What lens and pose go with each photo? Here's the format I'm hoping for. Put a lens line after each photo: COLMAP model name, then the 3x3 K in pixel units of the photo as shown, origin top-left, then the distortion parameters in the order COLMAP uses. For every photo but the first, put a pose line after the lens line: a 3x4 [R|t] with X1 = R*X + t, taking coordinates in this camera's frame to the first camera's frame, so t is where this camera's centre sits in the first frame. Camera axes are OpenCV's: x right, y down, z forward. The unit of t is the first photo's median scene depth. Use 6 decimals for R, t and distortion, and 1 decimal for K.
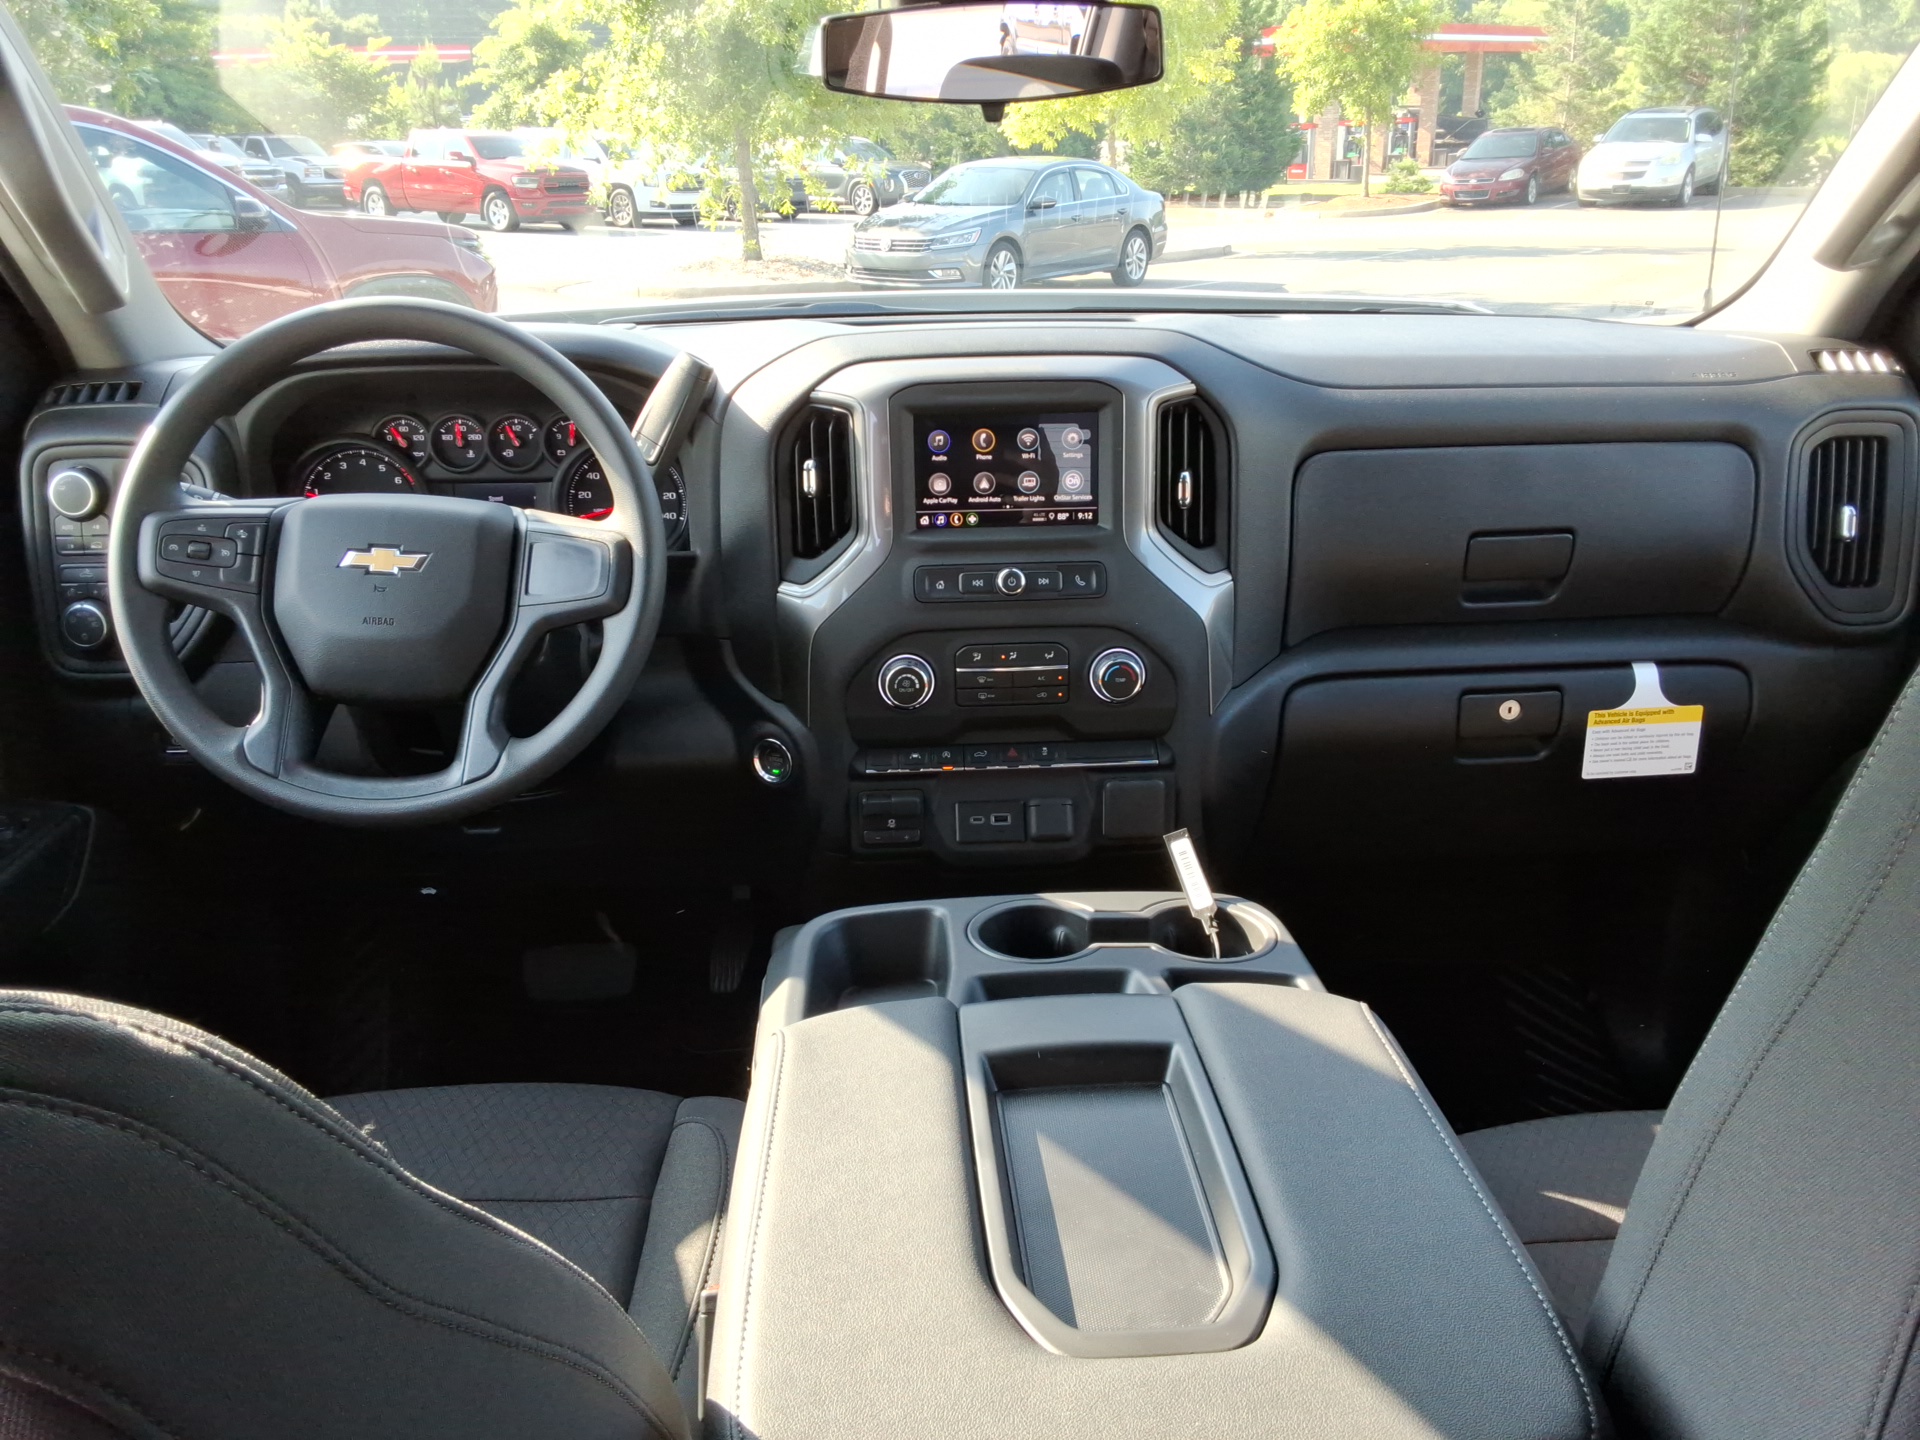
lens RADIAL K [[1547.2, 0, 992.0], [0, 1547.2, 709.4], [0, 0, 1]] dist [0.082807, -0.142119]
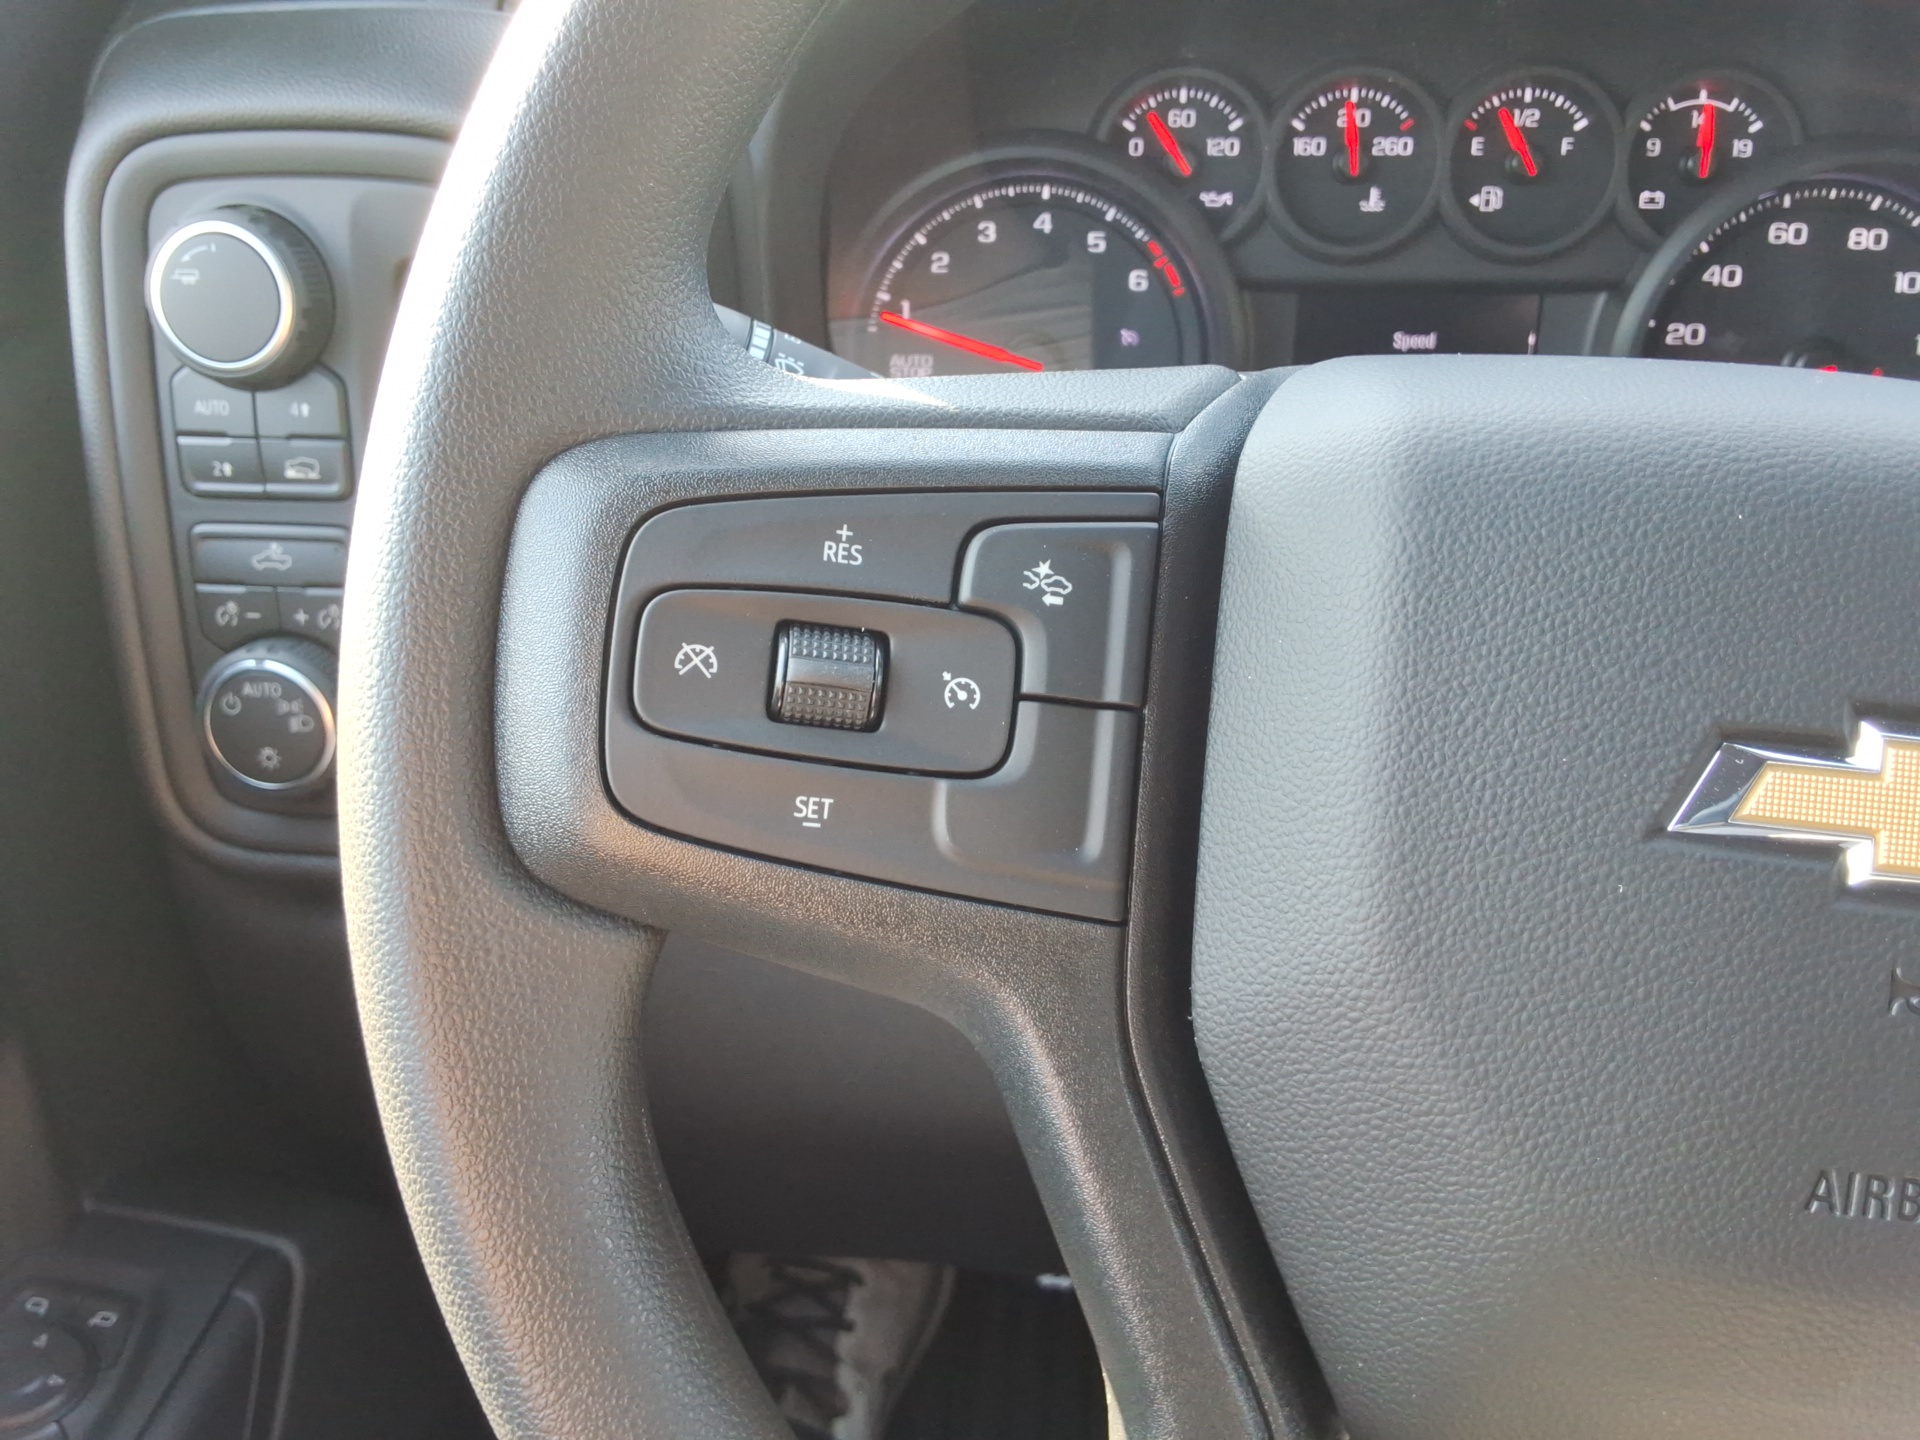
lens RADIAL K [[1547.7, 0, 975.9], [0, 1547.7, 708.0], [0, 0, 1]] dist [0.140020, -0.236698]
pose [[0.990020, 0.062530, -0.126291, -0.390969], [-0.046835, 0.991222, 0.123633, -0.101139], [0.132913, -0.116484, 0.984259, 0.692661]]
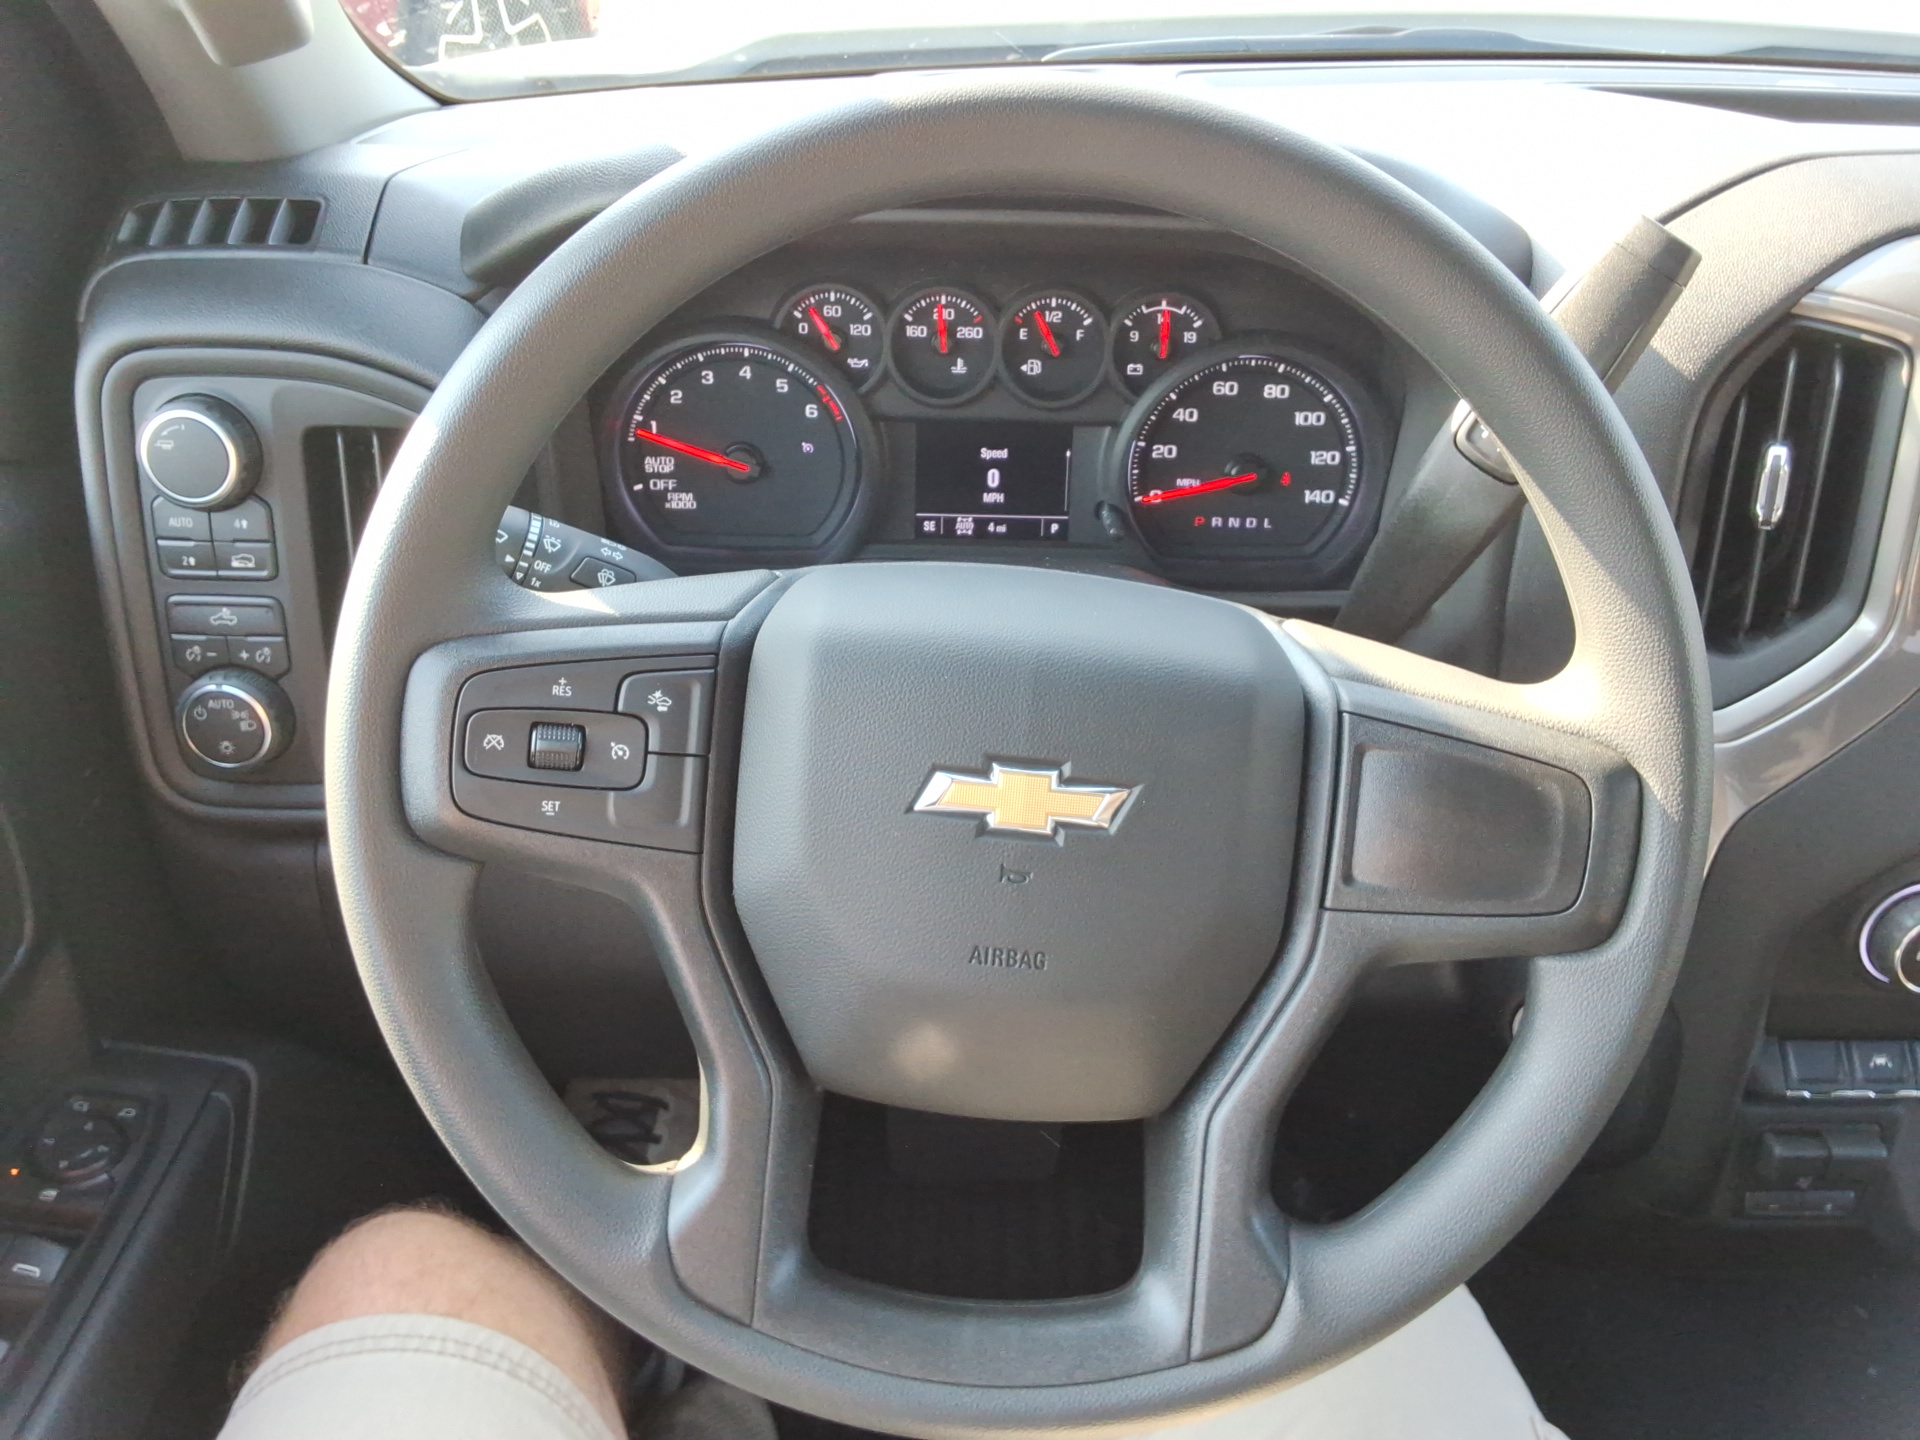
lens RADIAL K [[1547.7, 0, 975.9], [0, 1547.7, 708.0], [0, 0, 1]] dist [0.140020, -0.236698]
pose [[0.997974, 0.054879, -0.032180, -0.325626], [-0.048006, 0.981544, 0.185113, -0.158172], [0.041745, -0.183193, 0.982190, 0.519246]]
